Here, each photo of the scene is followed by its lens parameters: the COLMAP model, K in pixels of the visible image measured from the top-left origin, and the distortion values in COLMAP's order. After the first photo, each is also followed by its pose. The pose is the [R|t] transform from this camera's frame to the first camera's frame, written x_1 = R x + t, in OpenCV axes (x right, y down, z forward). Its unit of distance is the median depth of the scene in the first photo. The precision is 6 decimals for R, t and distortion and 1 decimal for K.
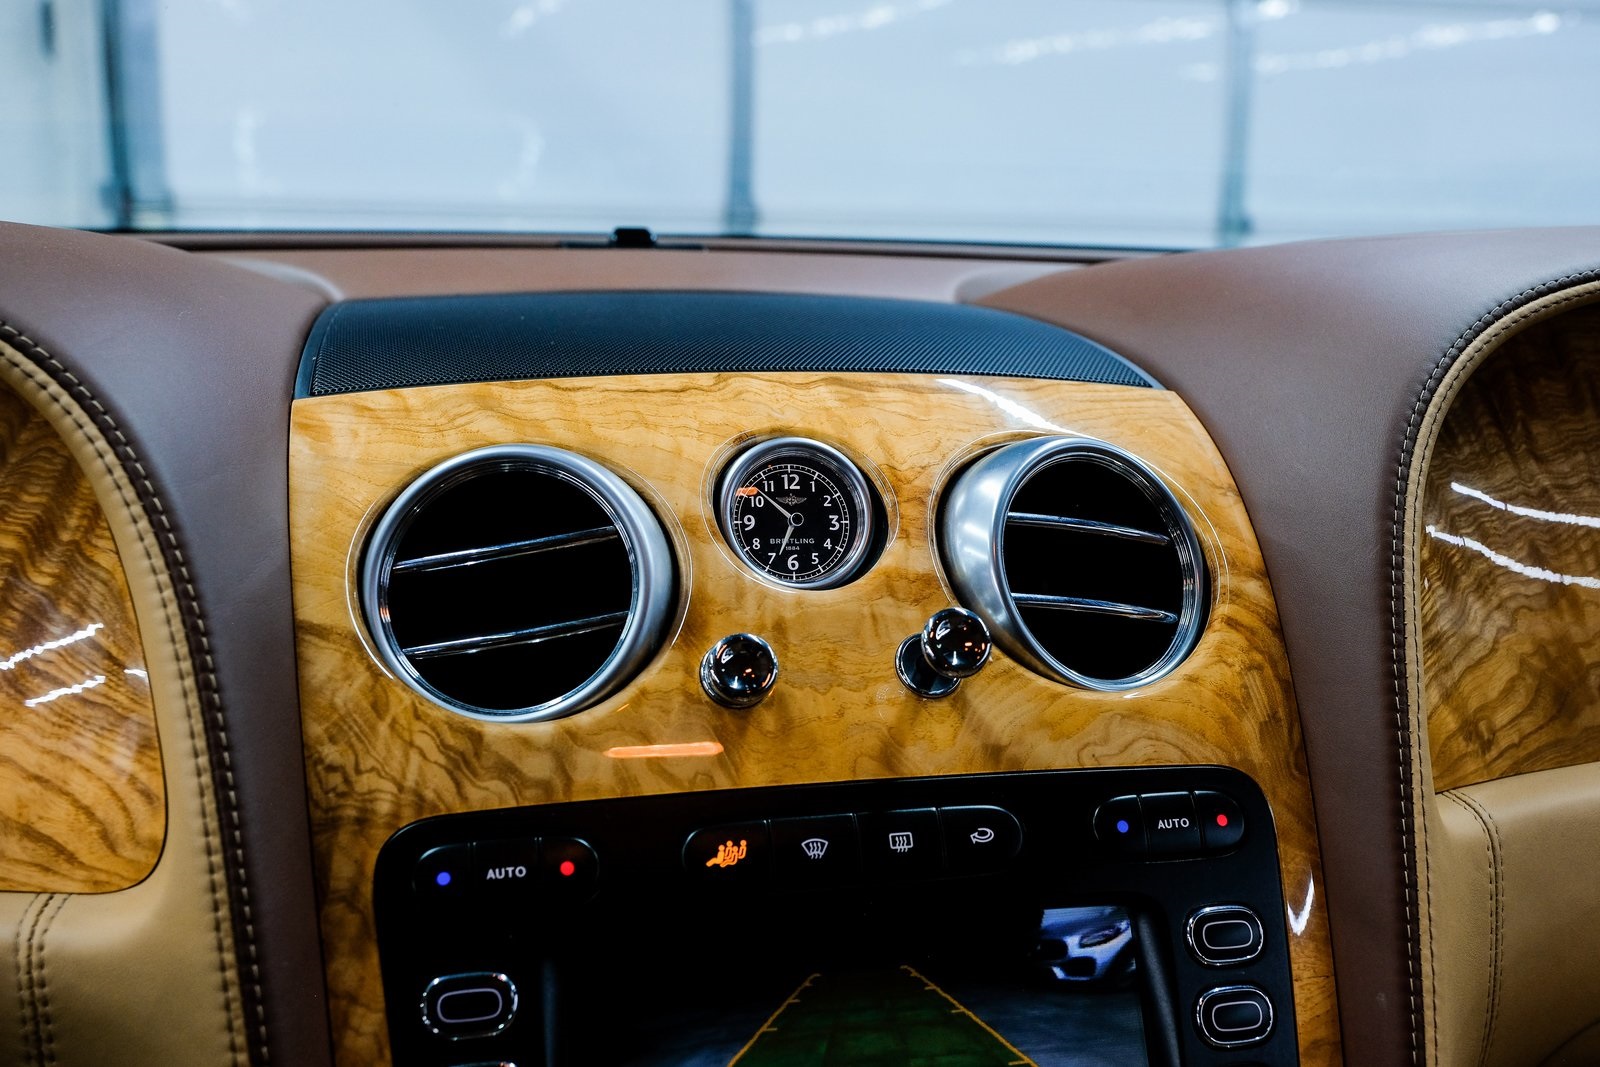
lens RADIAL K [[1742.5, 0, 816.0], [0, 1742.5, 537.3], [0, 0, 1]] dist [-0.020270, -0.000255]
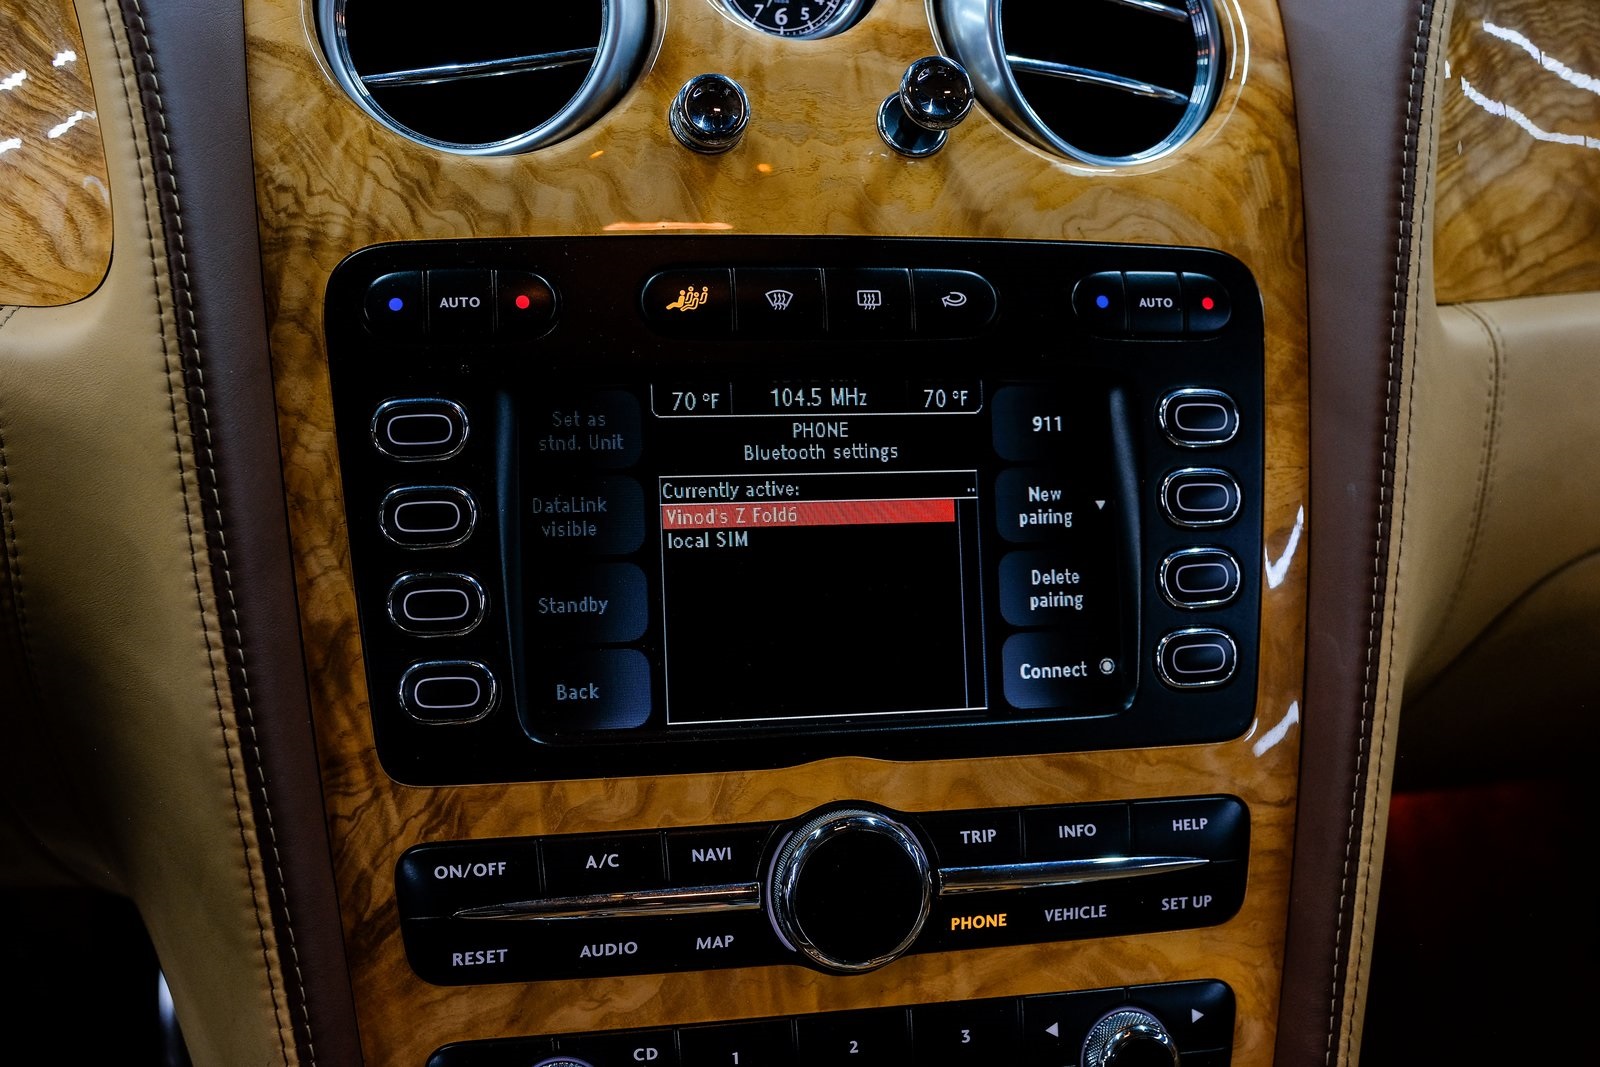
lens RADIAL K [[1906.3, 0, 871.3], [0, 1906.3, 528.7], [0, 0, 1]] dist [-0.017521, 0.001498]
pose [[0.998652, 0.051040, -0.009411, 0.064086], [-0.048169, 0.978996, 0.198106, 0.085708], [0.019325, -0.197385, 0.980136, -0.066246]]
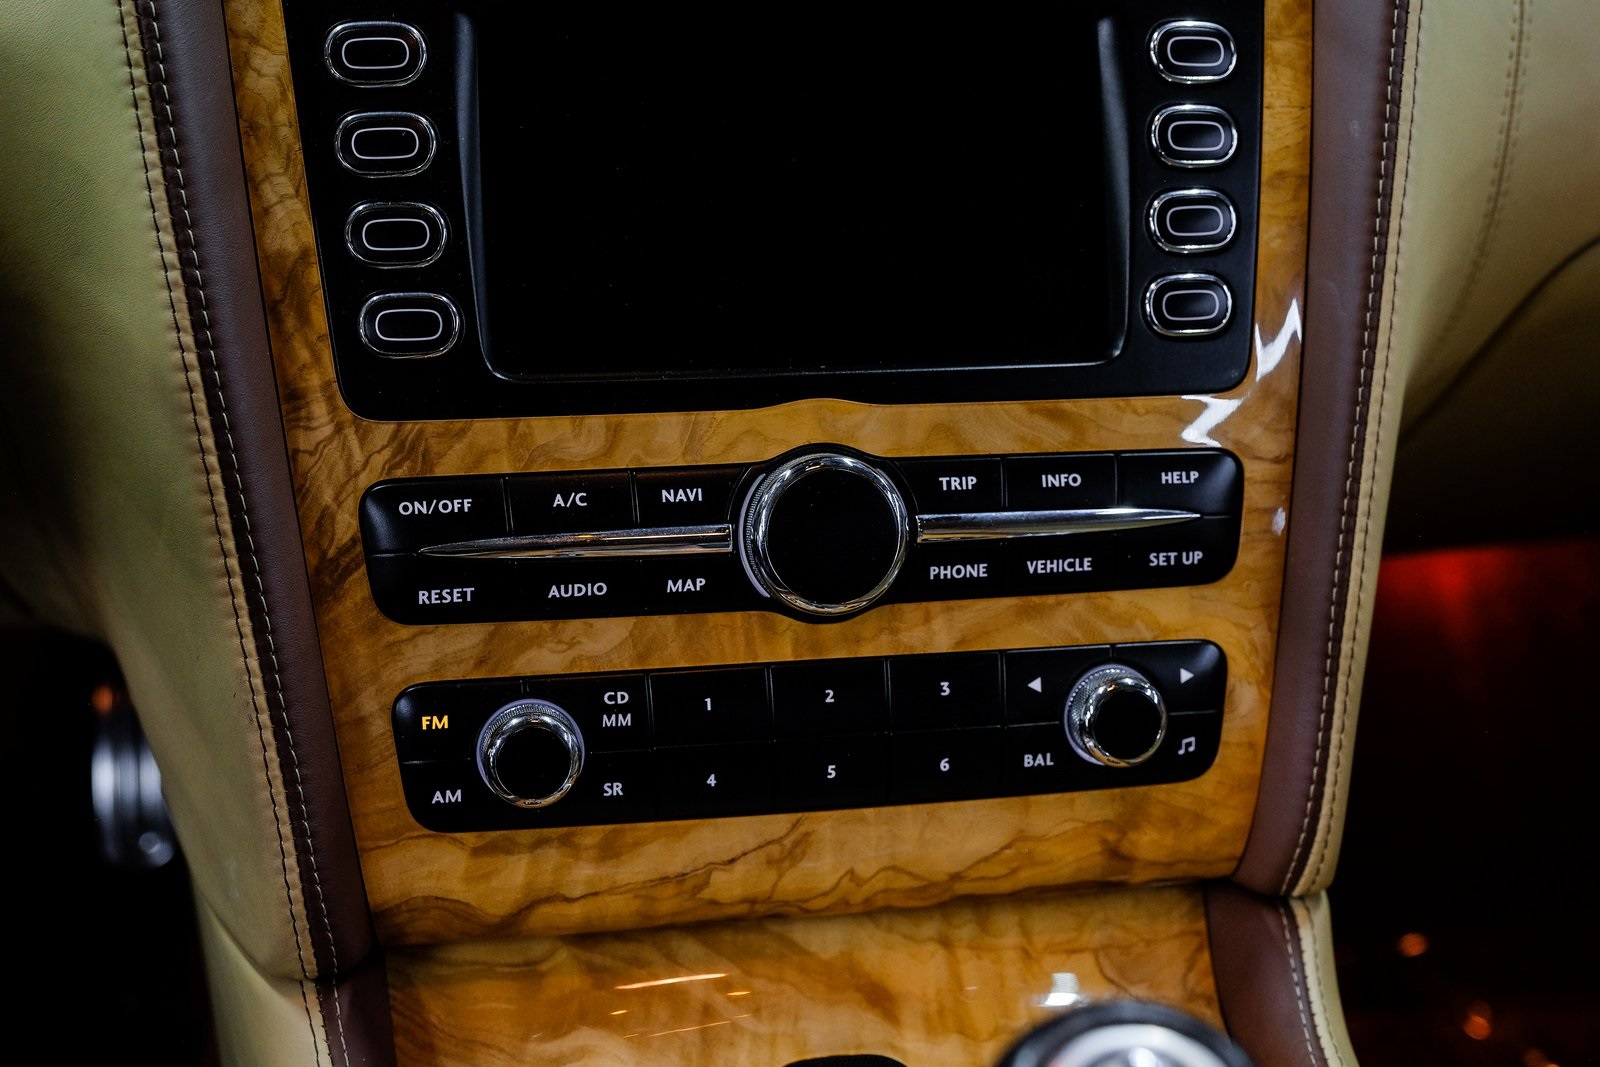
lens RADIAL K [[2242.4, 0, 838.9], [0, 2242.4, 537.7], [0, 0, 1]] dist [0.002228, 0.032087]
pose [[0.998425, 0.048590, -0.028061, 0.092387], [-0.039529, 0.964029, 0.262843, 0.170201], [0.039823, -0.261320, 0.964430, -0.225868]]
